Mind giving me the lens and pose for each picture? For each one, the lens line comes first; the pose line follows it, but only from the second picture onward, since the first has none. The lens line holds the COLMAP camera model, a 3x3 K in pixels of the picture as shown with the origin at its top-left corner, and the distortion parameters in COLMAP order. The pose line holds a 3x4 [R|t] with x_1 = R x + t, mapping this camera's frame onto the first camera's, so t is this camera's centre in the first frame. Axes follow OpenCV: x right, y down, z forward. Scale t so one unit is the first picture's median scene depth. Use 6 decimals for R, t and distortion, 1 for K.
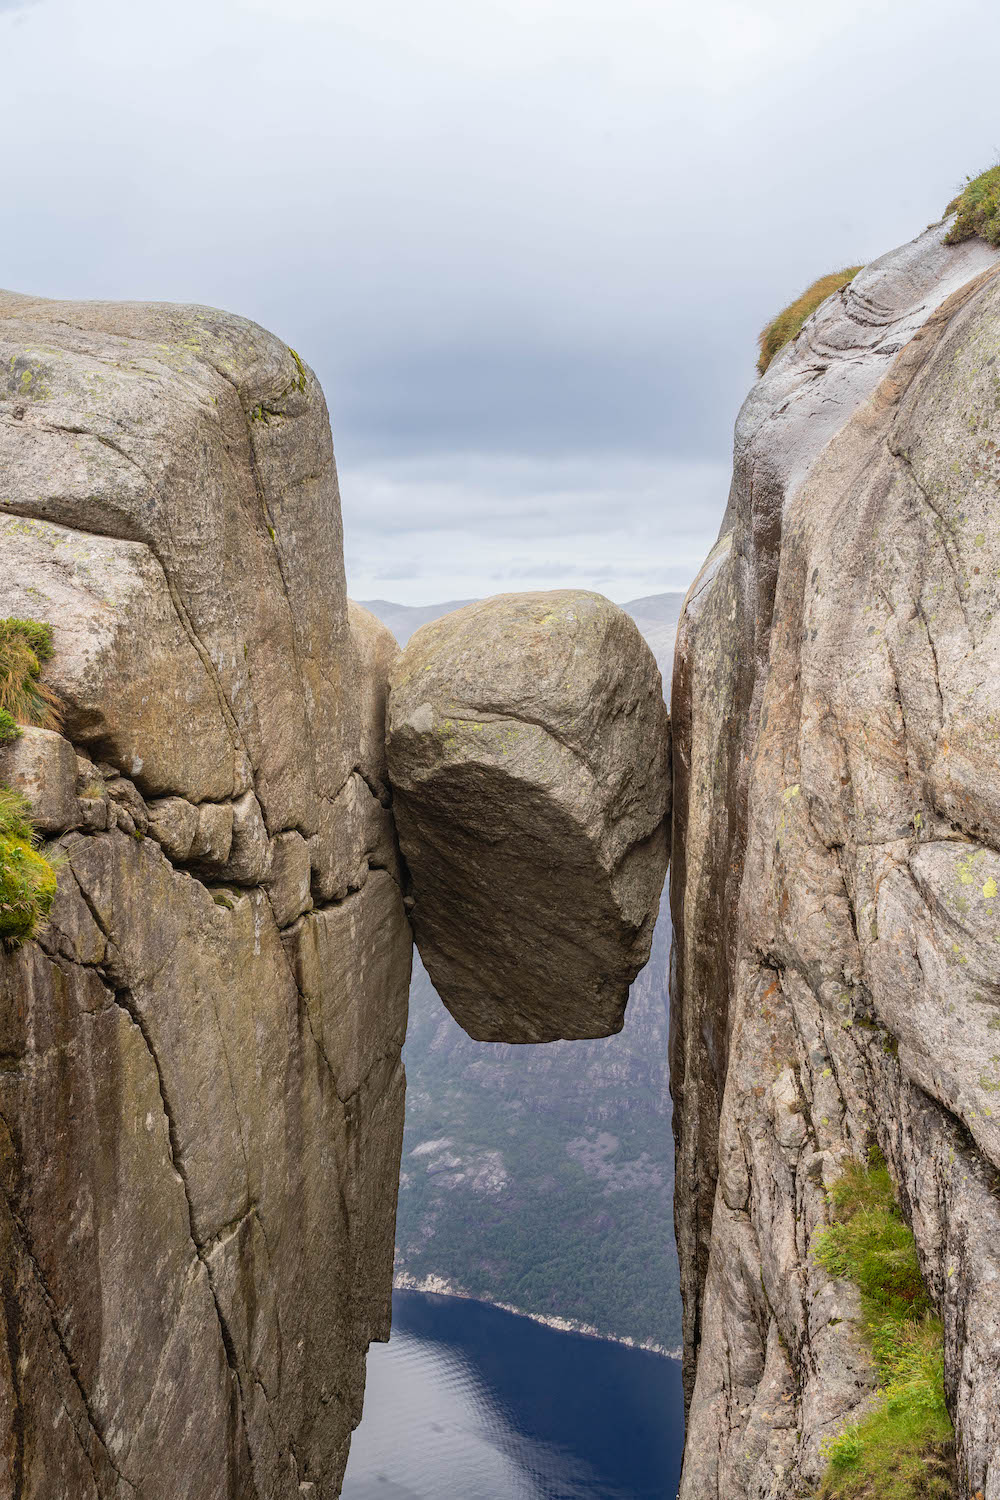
lens RADIAL K [[2427.5, 0, 507.8], [0, 2427.5, 752.4], [0, 0, 1]] dist [0.401067, 0.000000]
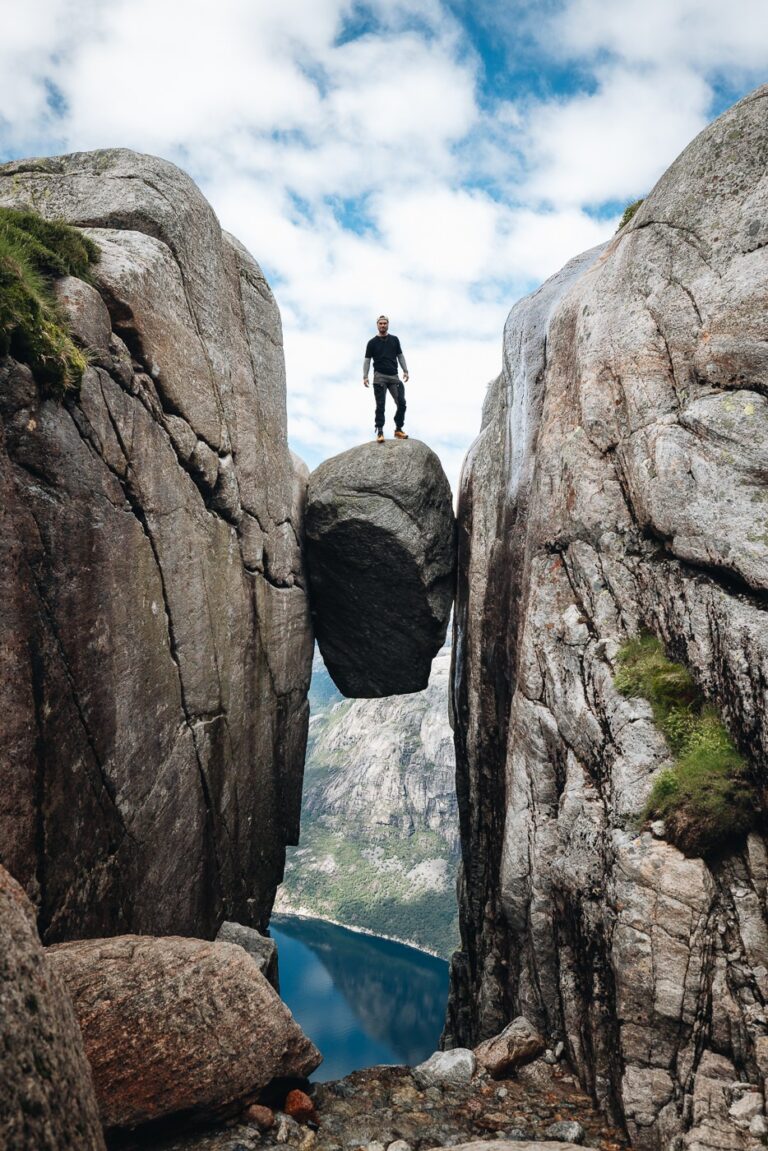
lens RADIAL K [[993.1, 0, 385.5], [0, 993.1, 576.1], [0, 0, 1]] dist [0.008044, 0.001356]
pose [[0.998592, 0.026706, 0.045841, -0.033996], [-0.020767, 0.991879, -0.125480, 0.197891], [-0.048820, 0.124351, 0.991037, 0.392322]]
